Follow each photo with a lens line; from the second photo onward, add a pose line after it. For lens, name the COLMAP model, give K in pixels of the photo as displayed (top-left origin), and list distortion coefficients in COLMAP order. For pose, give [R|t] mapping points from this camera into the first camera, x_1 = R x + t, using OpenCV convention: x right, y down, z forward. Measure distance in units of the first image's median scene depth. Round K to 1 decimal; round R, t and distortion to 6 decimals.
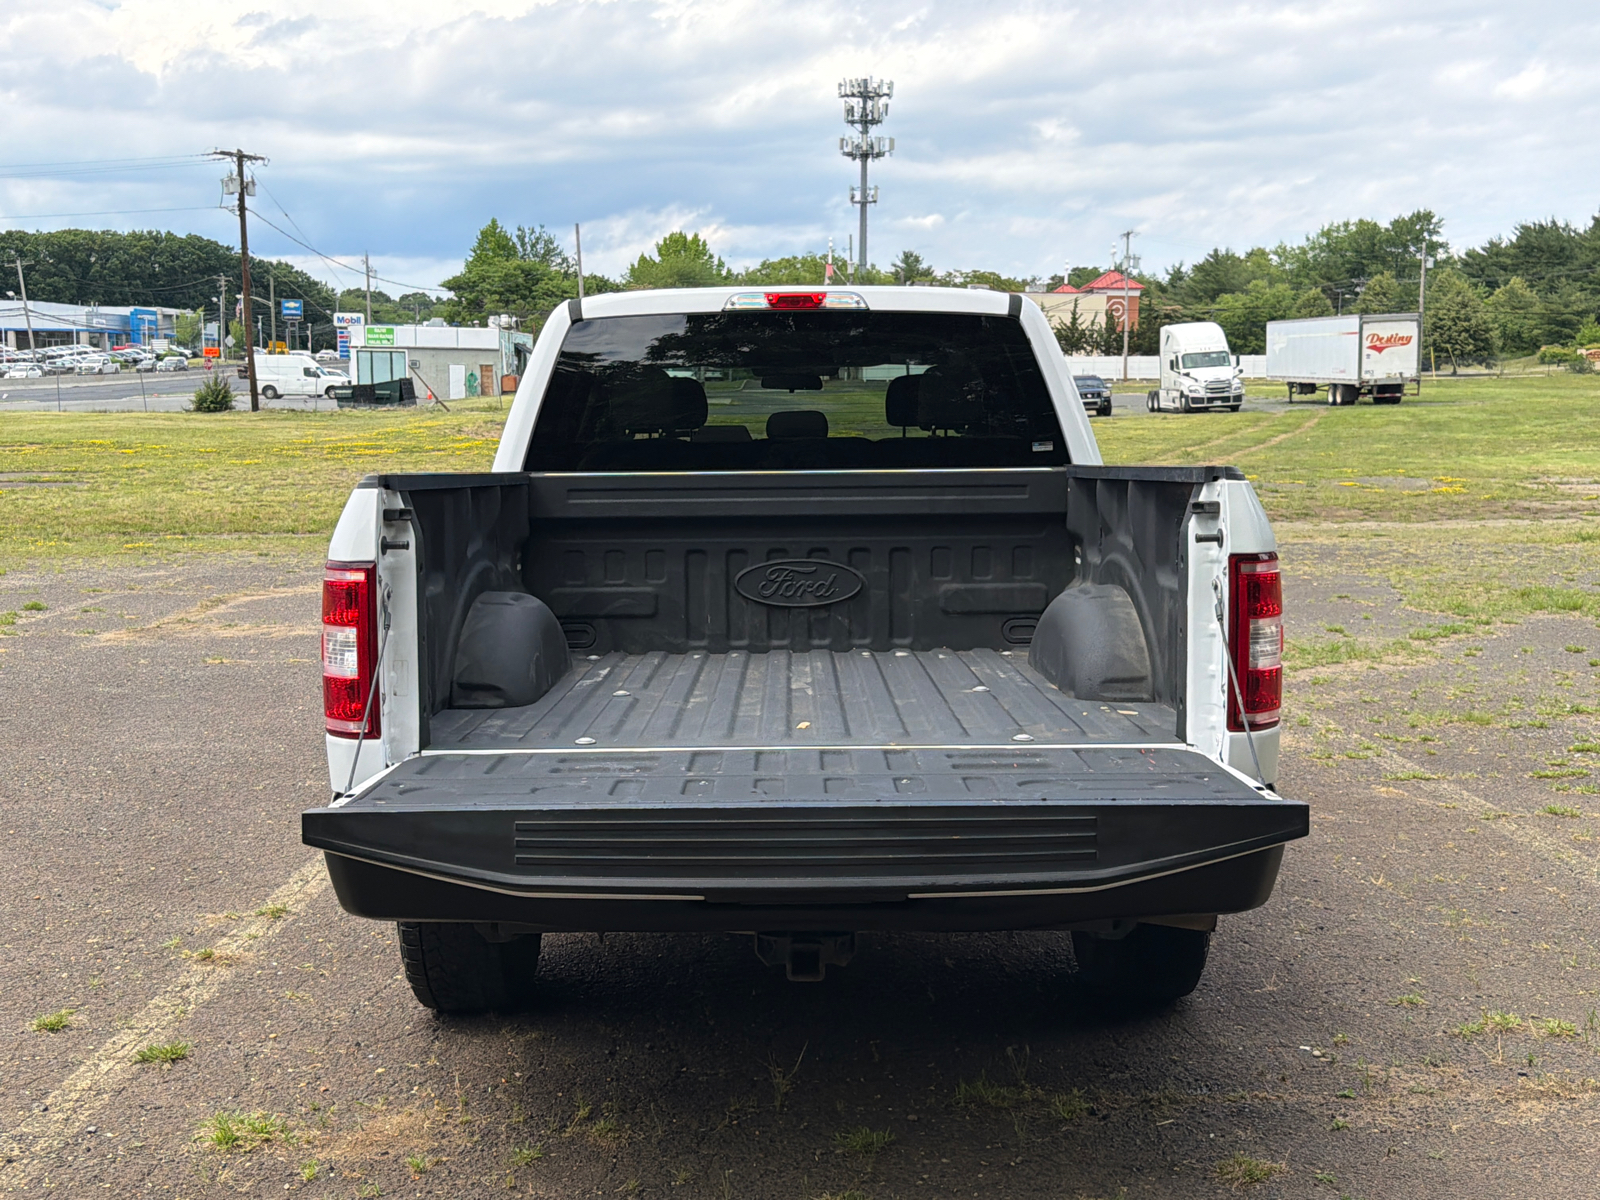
lens RADIAL K [[1751.0, 0, 790.7], [0, 1751.0, 600.9], [0, 0, 1]] dist [0.036416, 0.000000]
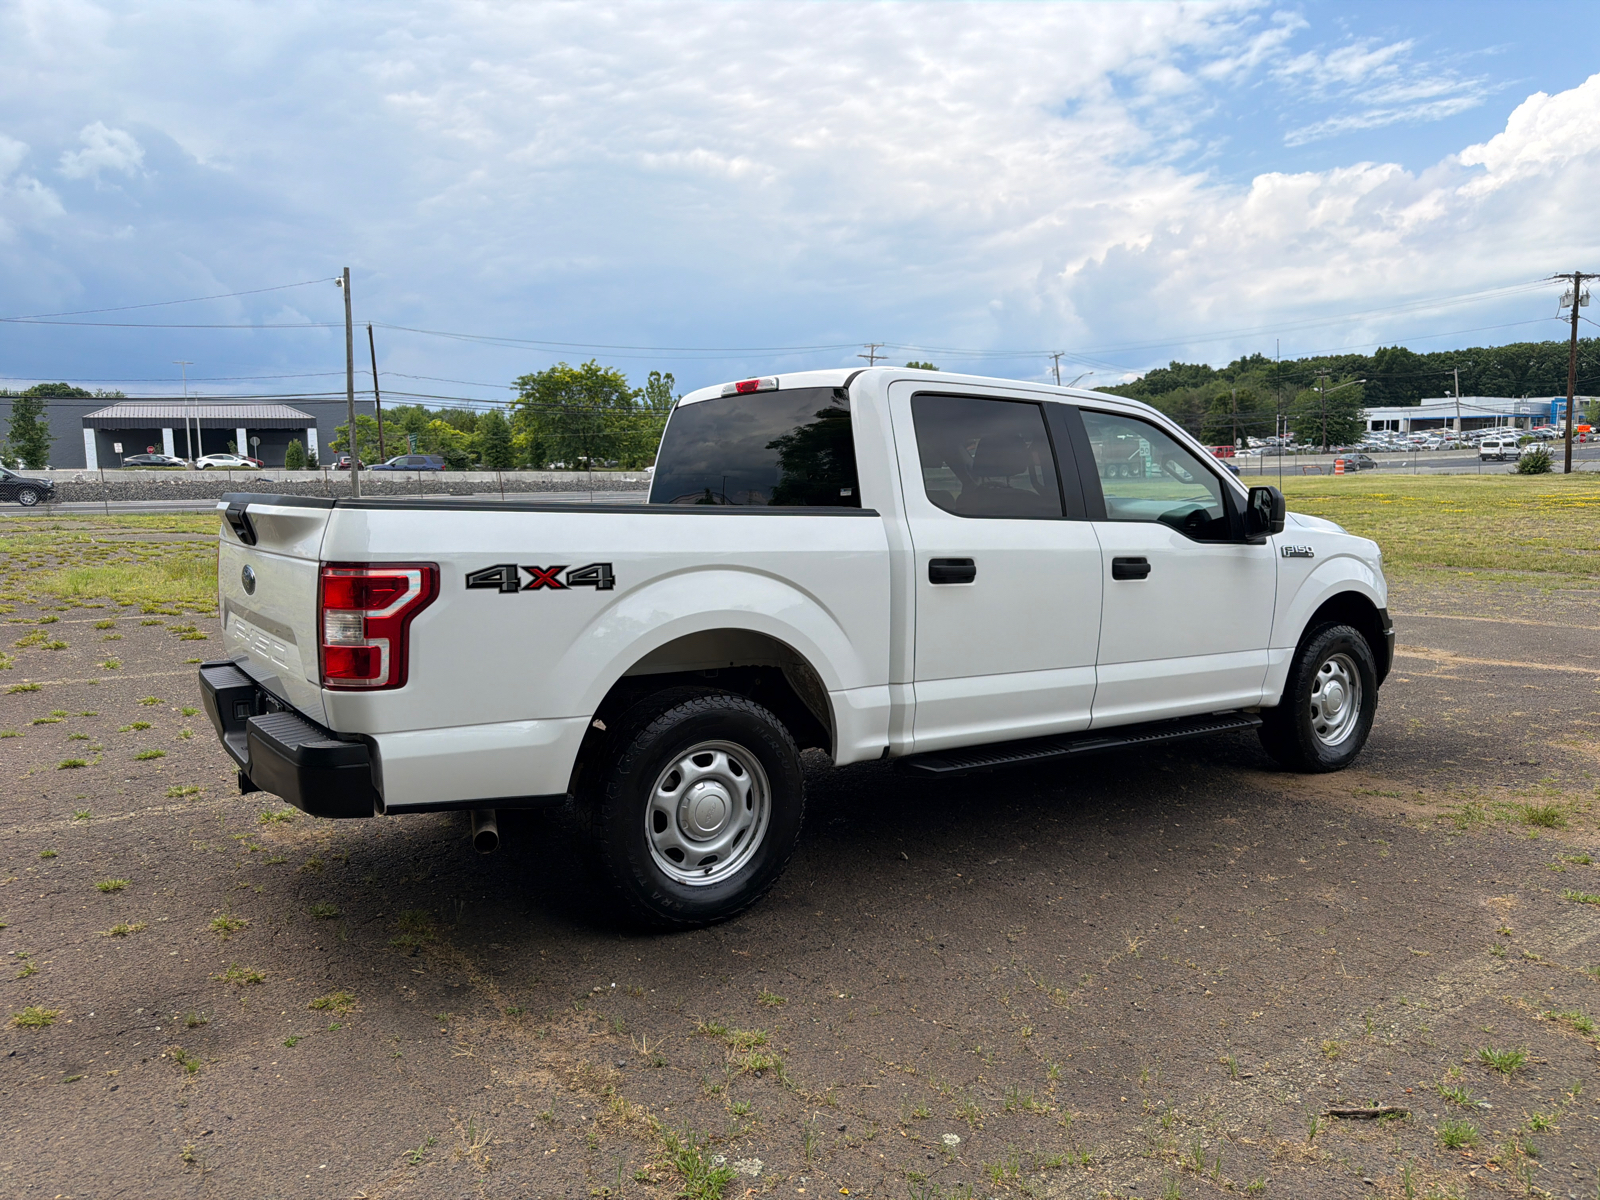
lens RADIAL K [[1158.4, 0, 808.7], [0, 1158.4, 614.5], [0, 0, 1]] dist [0.037518, -0.041073]
pose [[0.569430, 0.099481, -0.815998, 0.395360], [-0.089890, 0.994233, 0.058482, -0.023536], [0.817110, 0.040049, 0.575089, 0.252187]]
